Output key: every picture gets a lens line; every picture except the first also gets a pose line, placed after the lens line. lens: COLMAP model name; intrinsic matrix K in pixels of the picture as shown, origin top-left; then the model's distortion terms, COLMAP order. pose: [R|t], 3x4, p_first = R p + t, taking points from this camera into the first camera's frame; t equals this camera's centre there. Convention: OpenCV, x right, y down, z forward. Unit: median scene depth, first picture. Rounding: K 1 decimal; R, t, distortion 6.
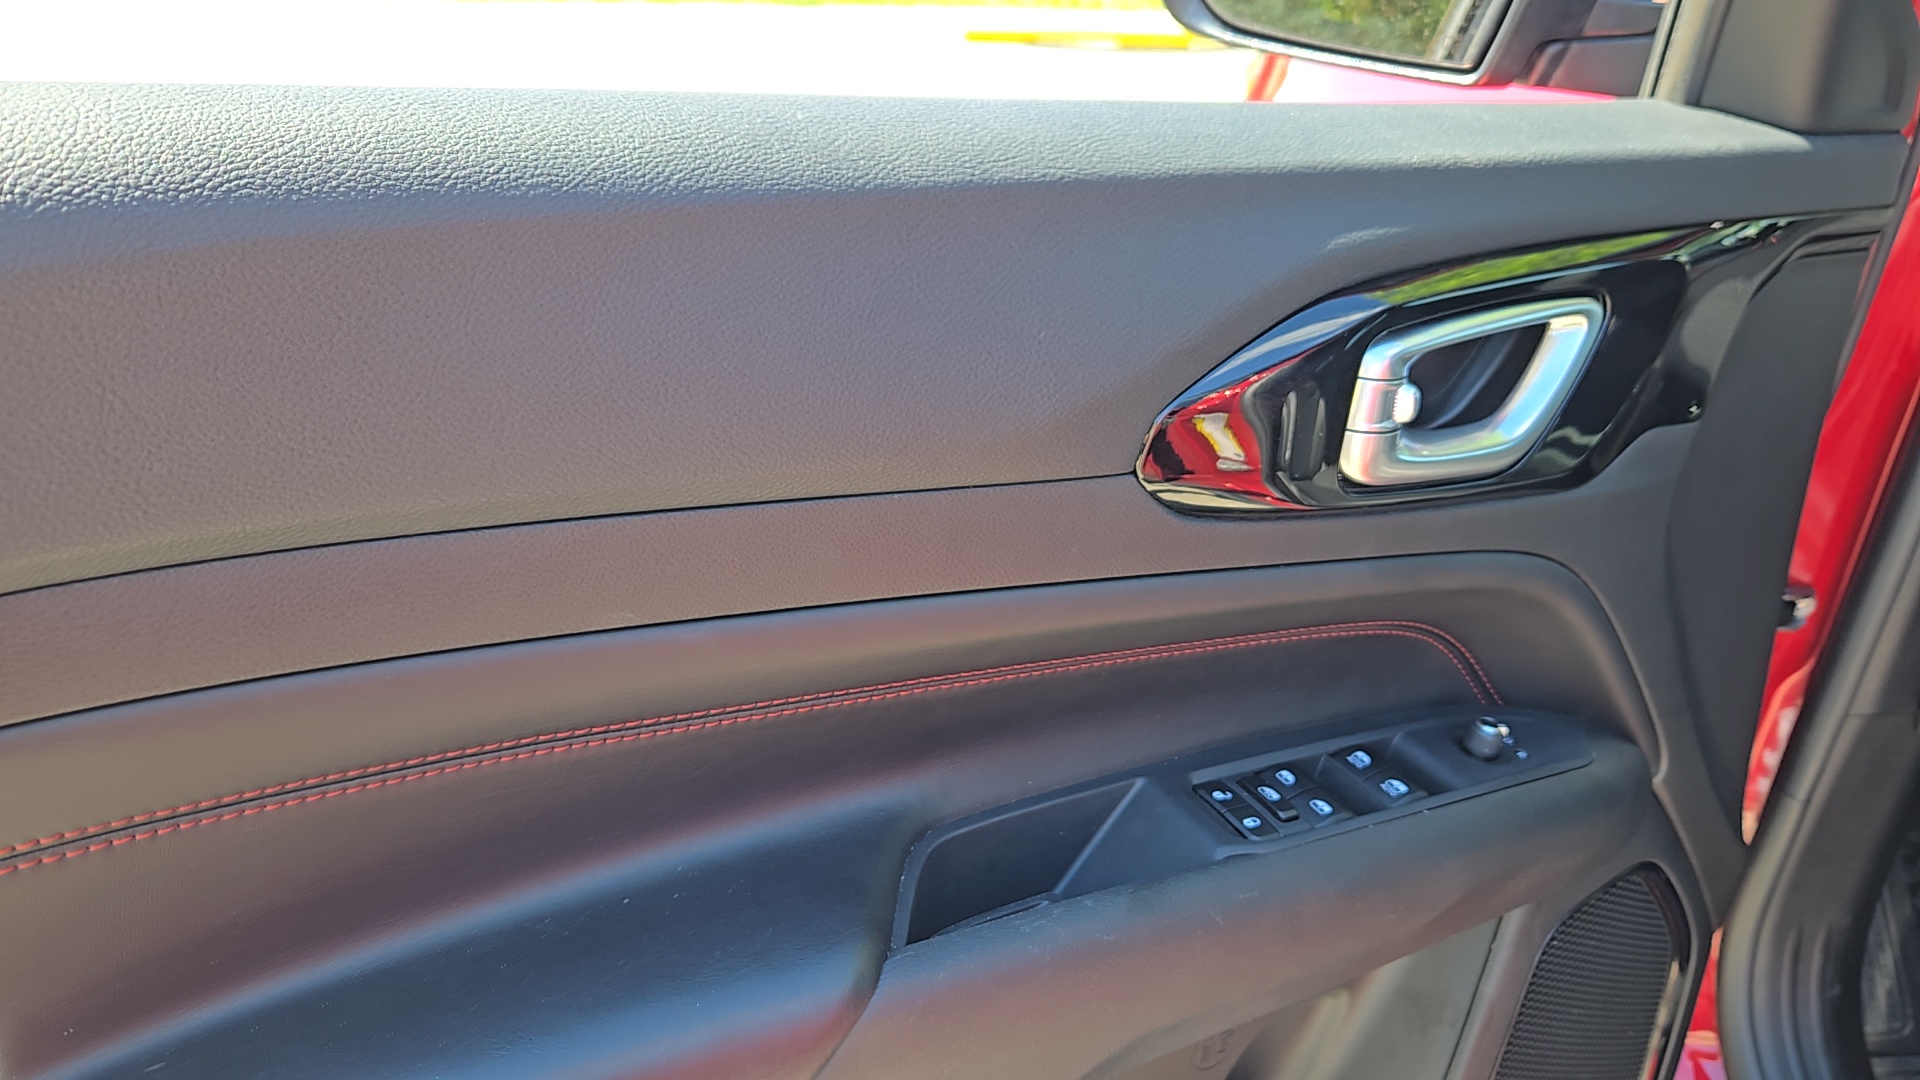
lens RADIAL K [[1655.5, 0, 956.5], [0, 1655.5, 519.0], [0, 0, 1]] dist [-0.006831, 0.012958]
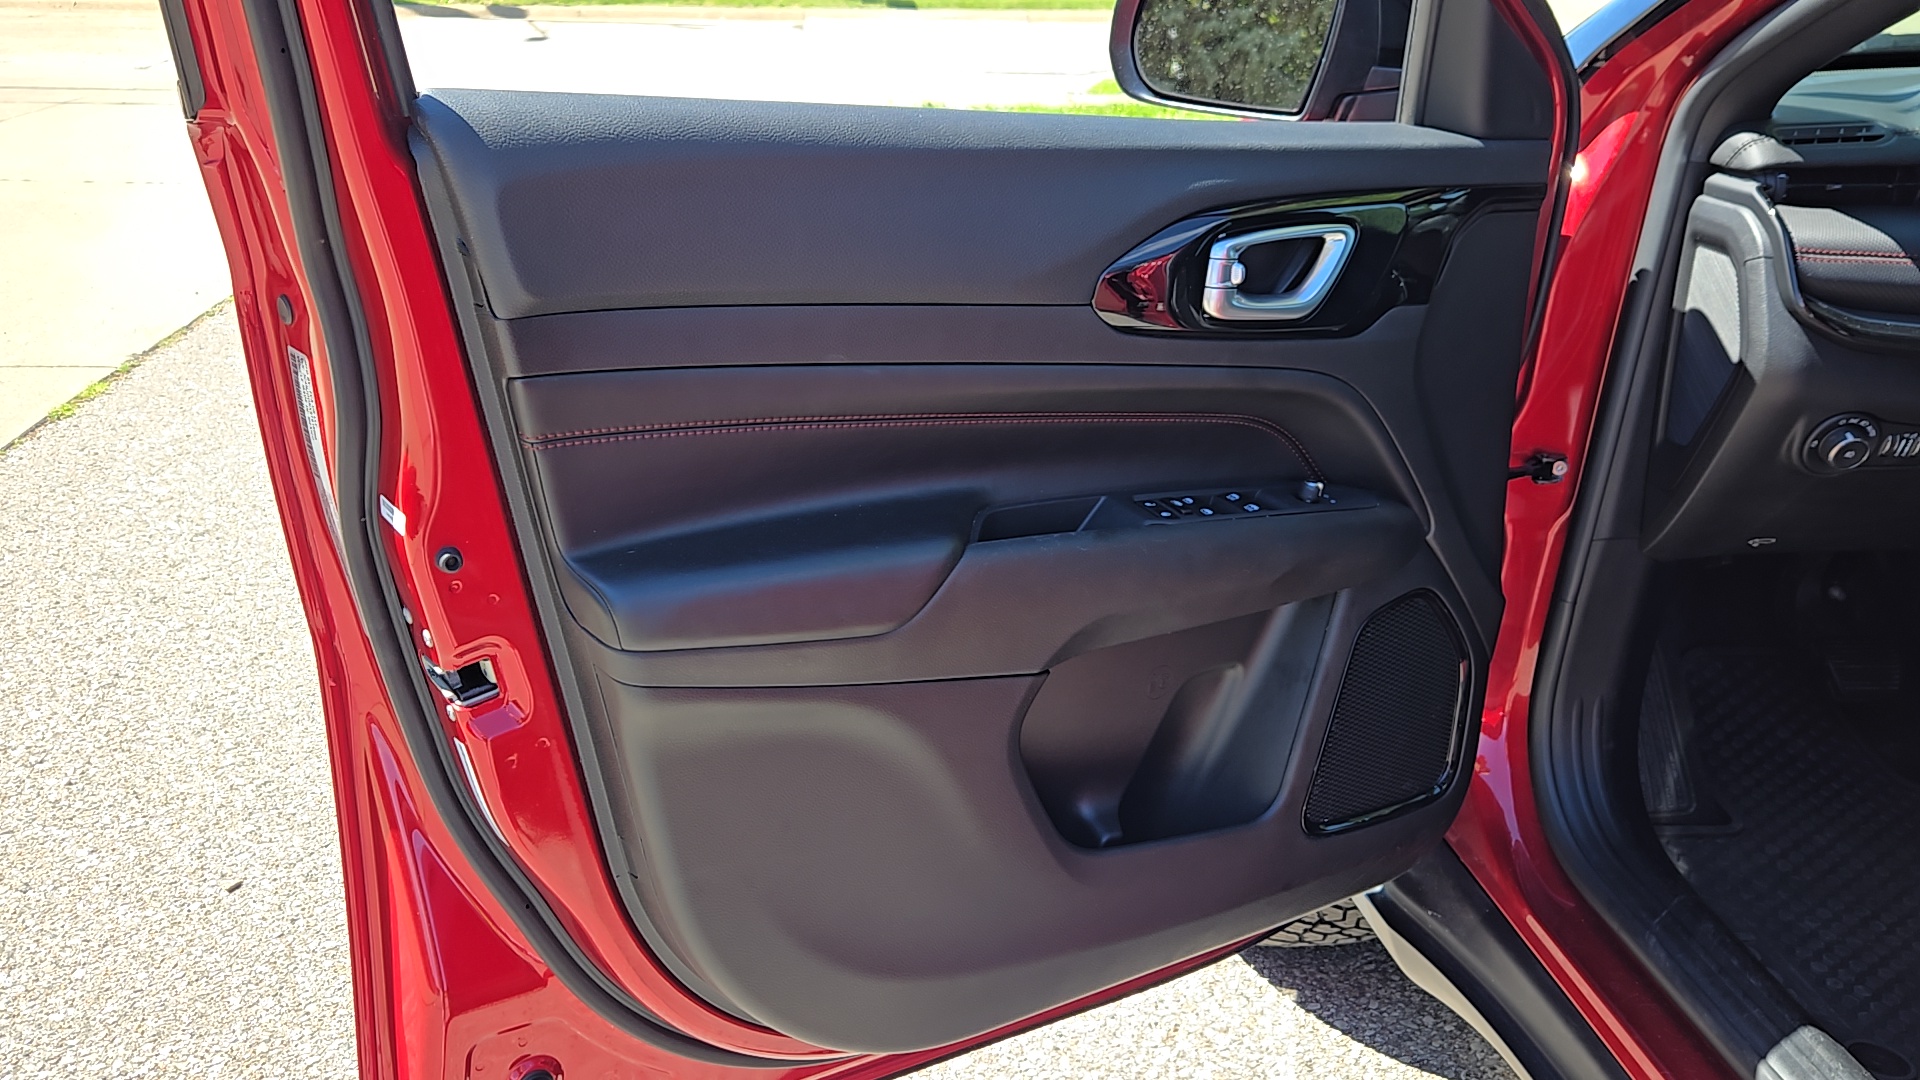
lens RADIAL K [[1619.0, 0, 953.0], [0, 1619.0, 526.6], [0, 0, 1]] dist [0.006805, 0.012048]
pose [[0.999538, -0.019422, -0.023366, -0.011007], [0.017651, 0.997120, -0.073762, 0.293316], [0.024732, 0.073316, 0.997002, -0.691744]]
